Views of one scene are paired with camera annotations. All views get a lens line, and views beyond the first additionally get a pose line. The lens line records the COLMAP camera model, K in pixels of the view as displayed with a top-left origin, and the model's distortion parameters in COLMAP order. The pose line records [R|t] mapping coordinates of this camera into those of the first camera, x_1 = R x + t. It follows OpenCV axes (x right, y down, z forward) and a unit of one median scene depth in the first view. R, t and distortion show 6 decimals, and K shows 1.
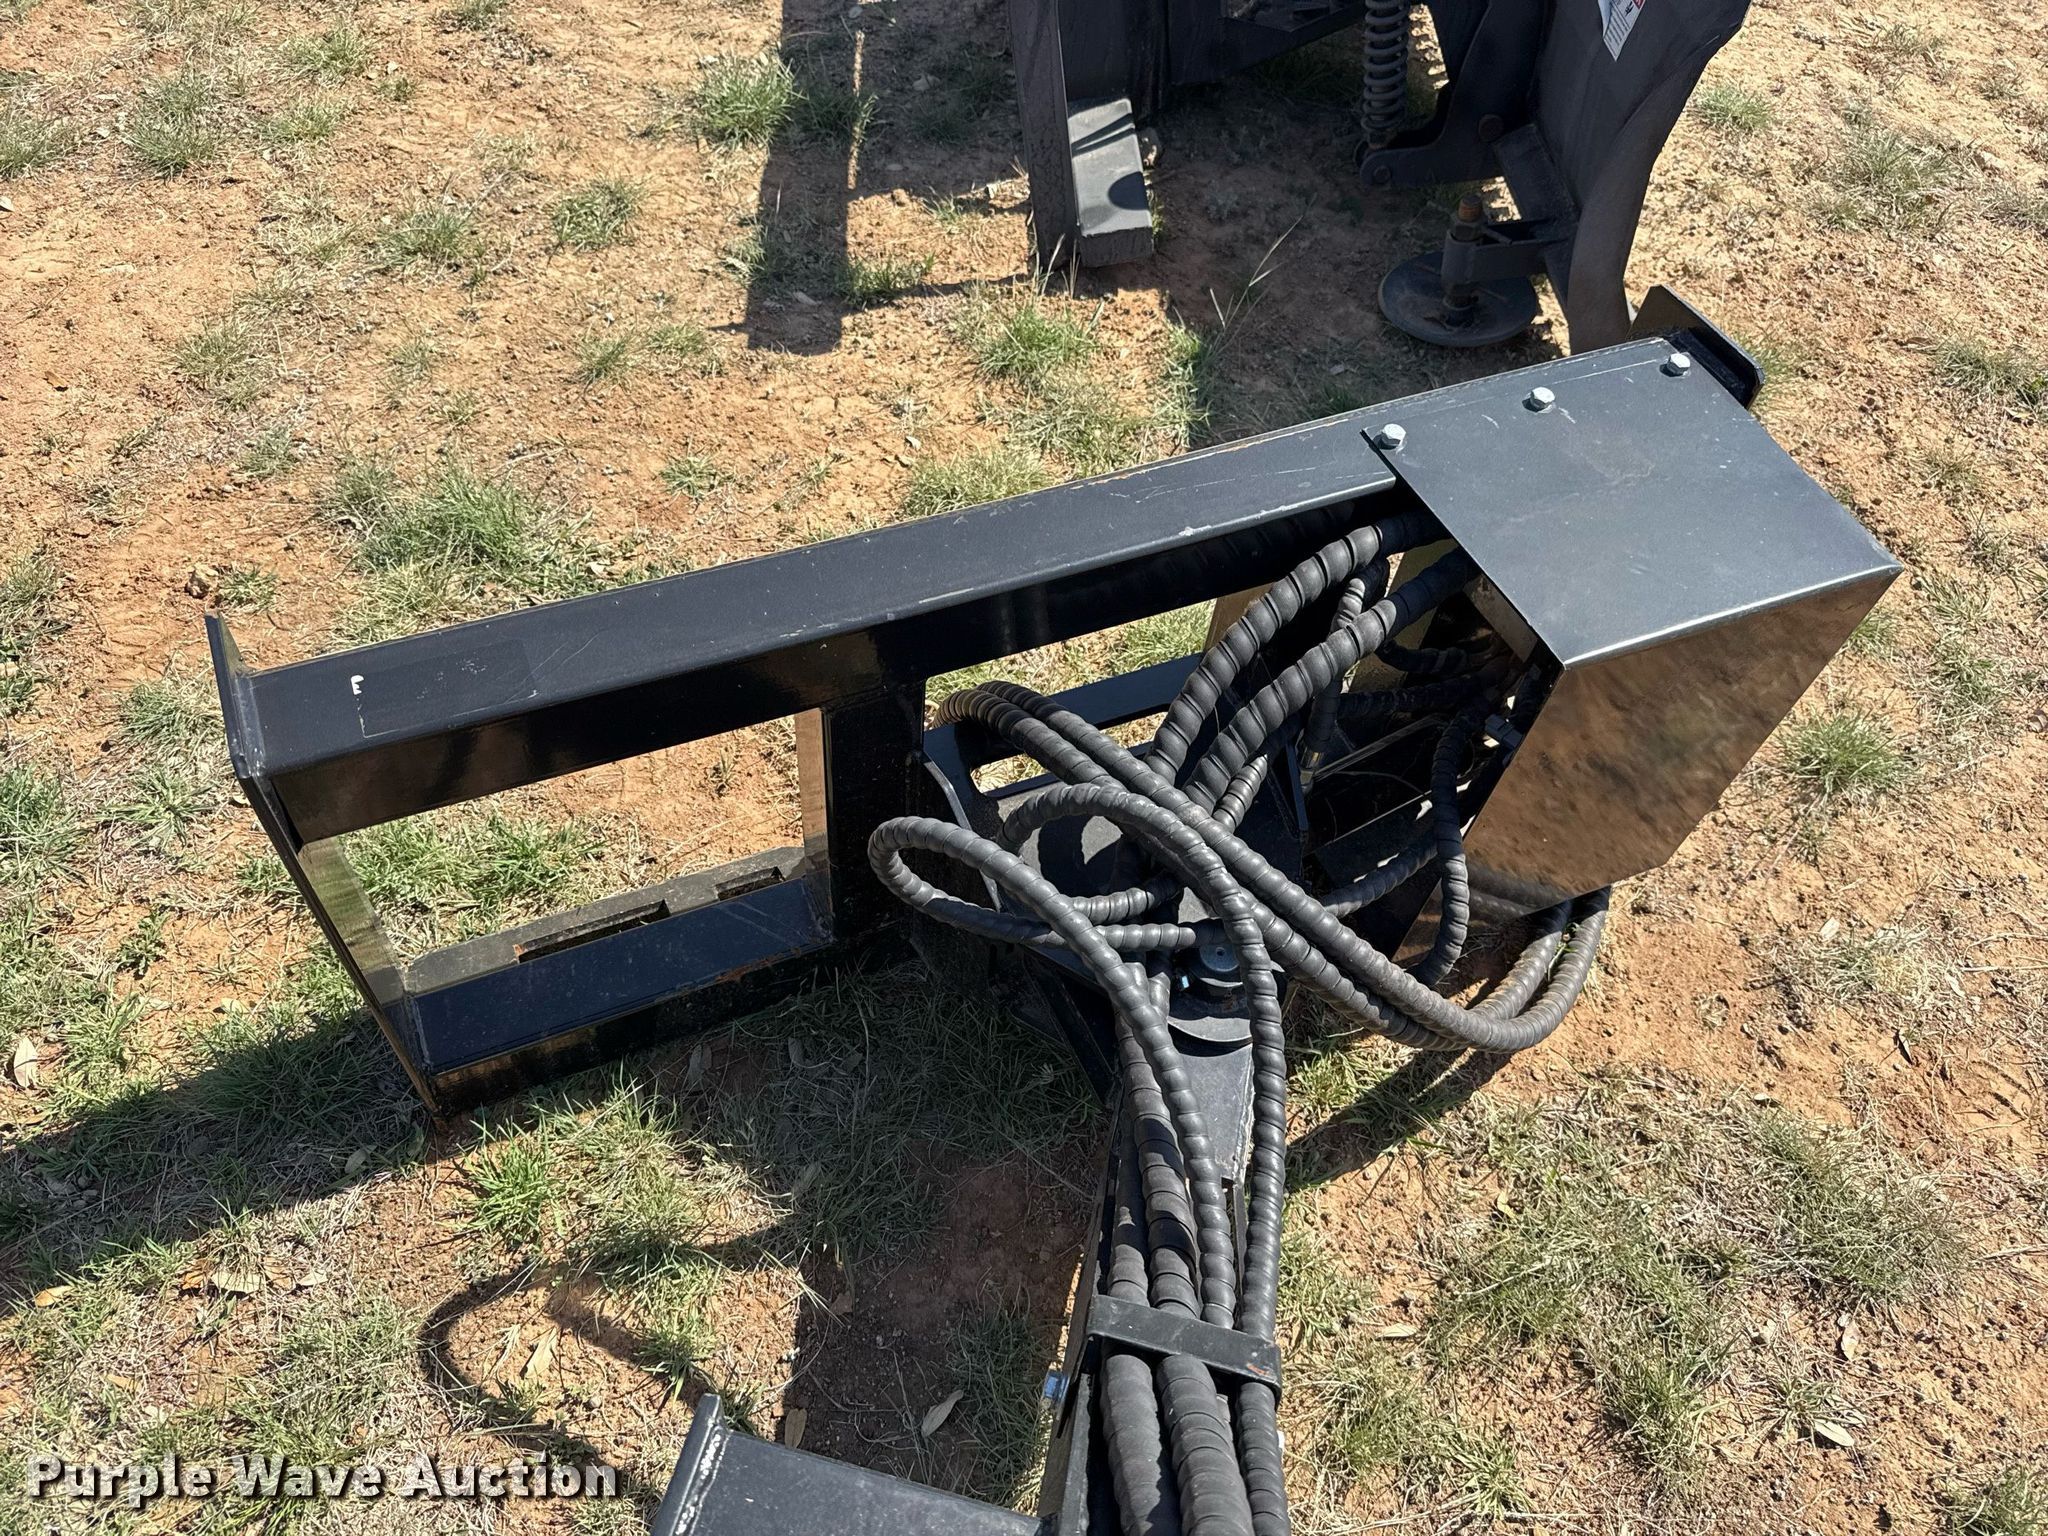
lens RADIAL K [[1449.9, 0, 1024.0], [0, 1449.9, 768.0], [0, 0, 1]] dist [0.110115, -0.179131]
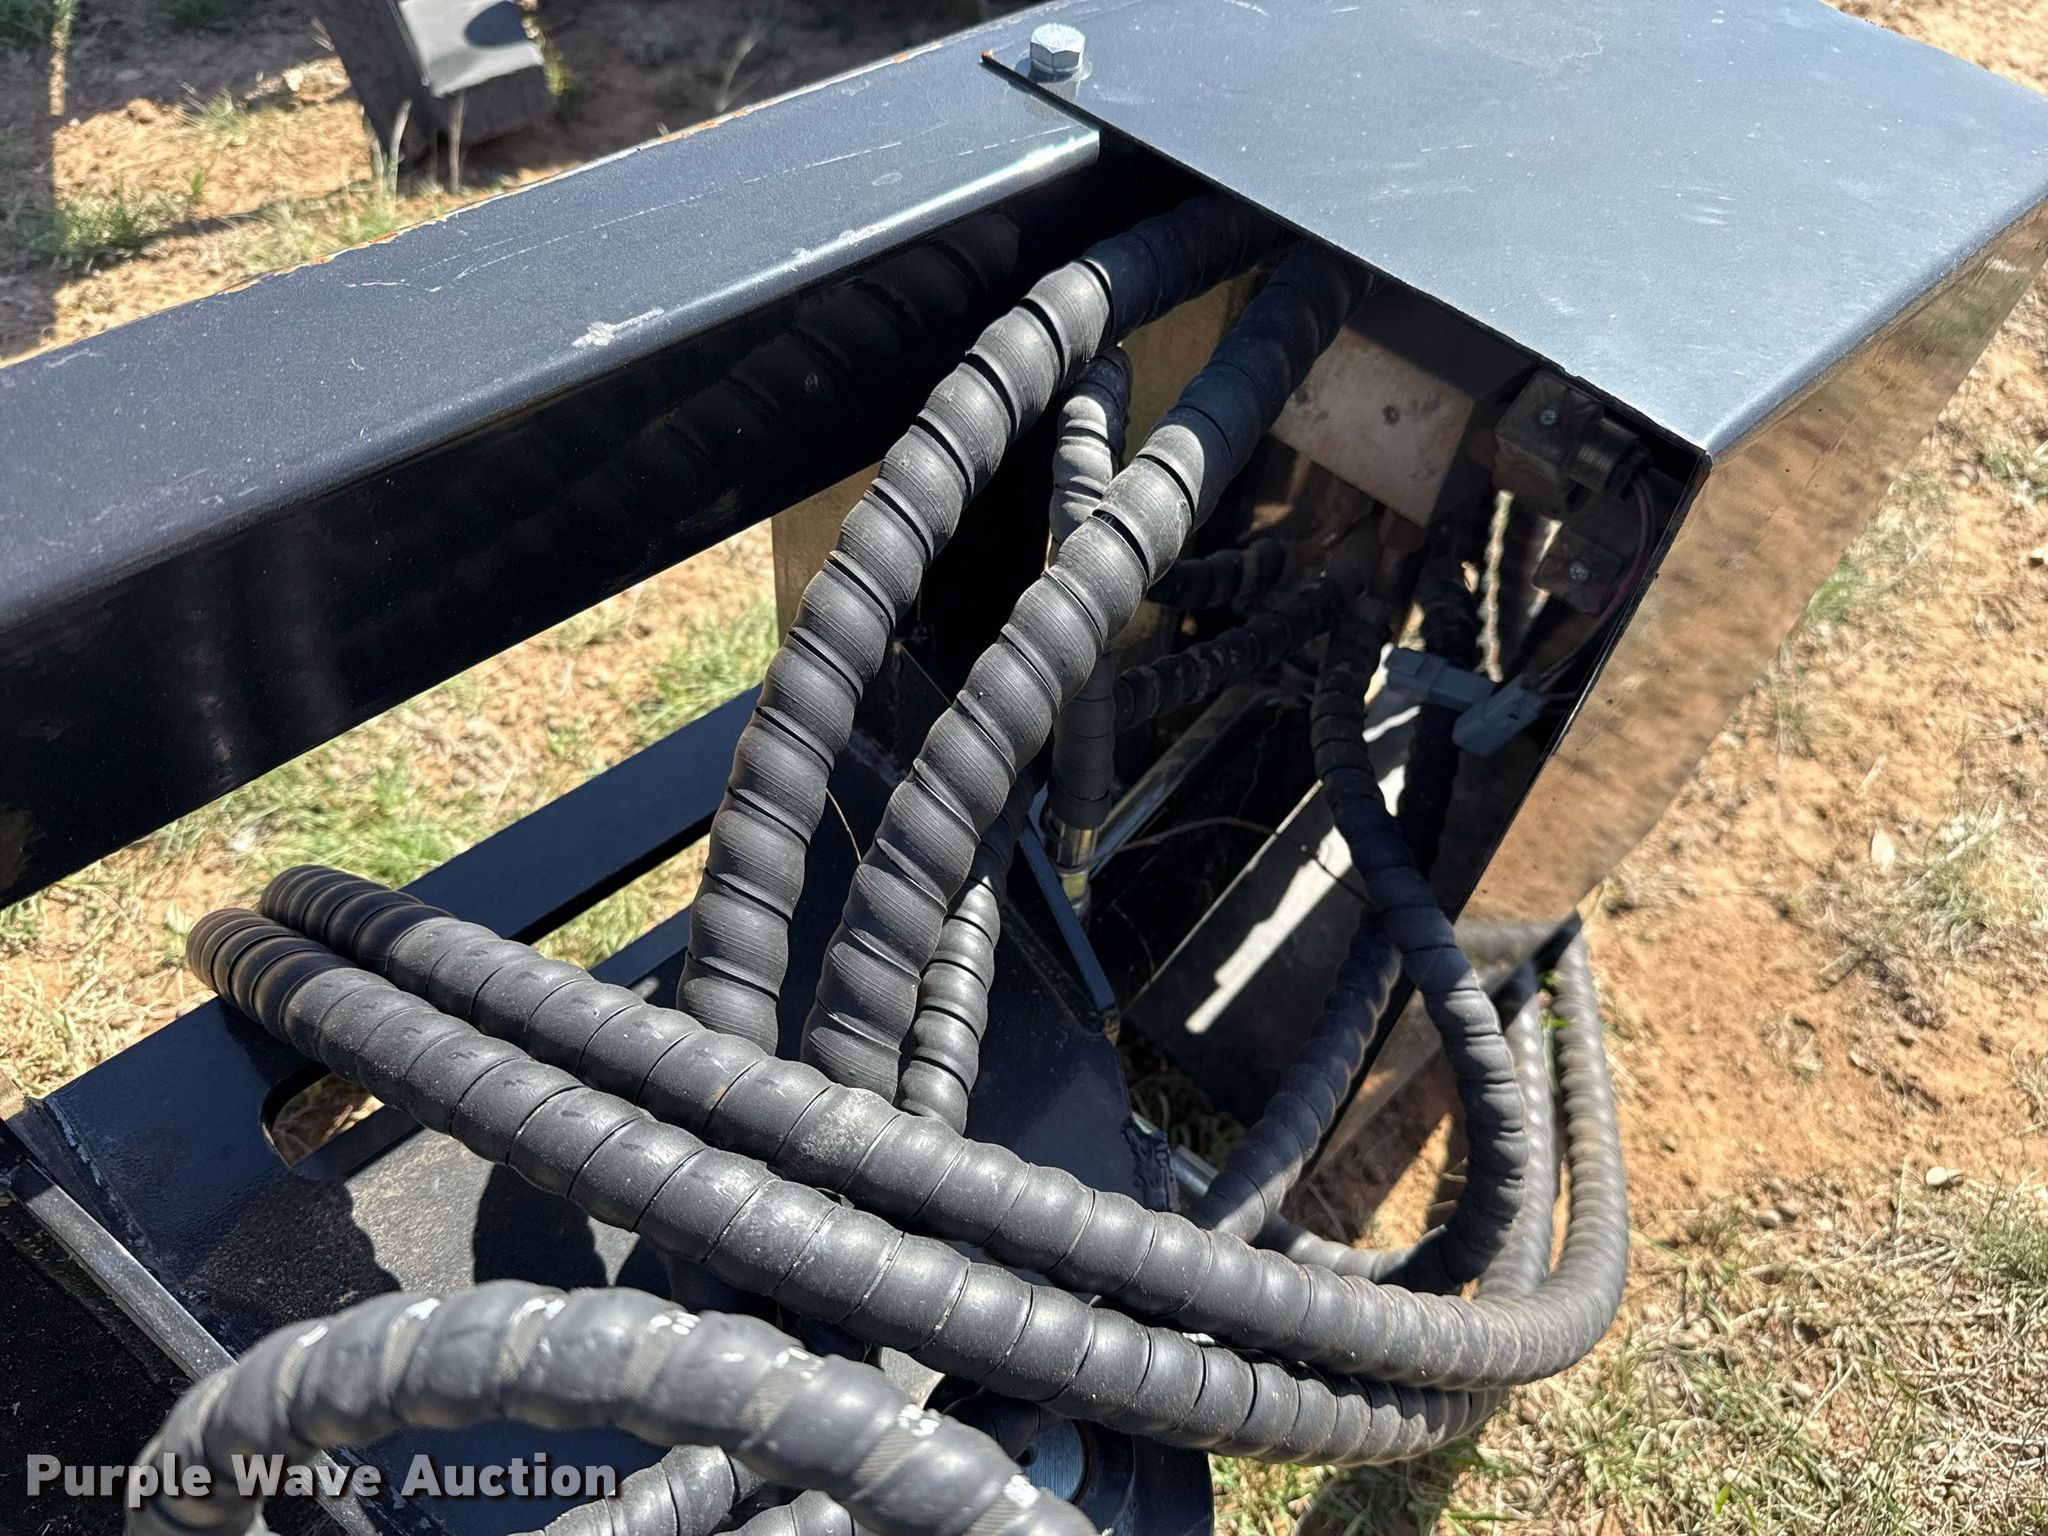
lens RADIAL K [[1449.9, 0, 1024.0], [0, 1449.9, 768.0], [0, 0, 1]] dist [0.110115, -0.179131]
pose [[0.934334, -0.269504, 0.233211, 0.078977], [0.274156, 0.961599, 0.012868, -0.034814], [-0.227723, 0.051914, 0.972341, 0.525050]]
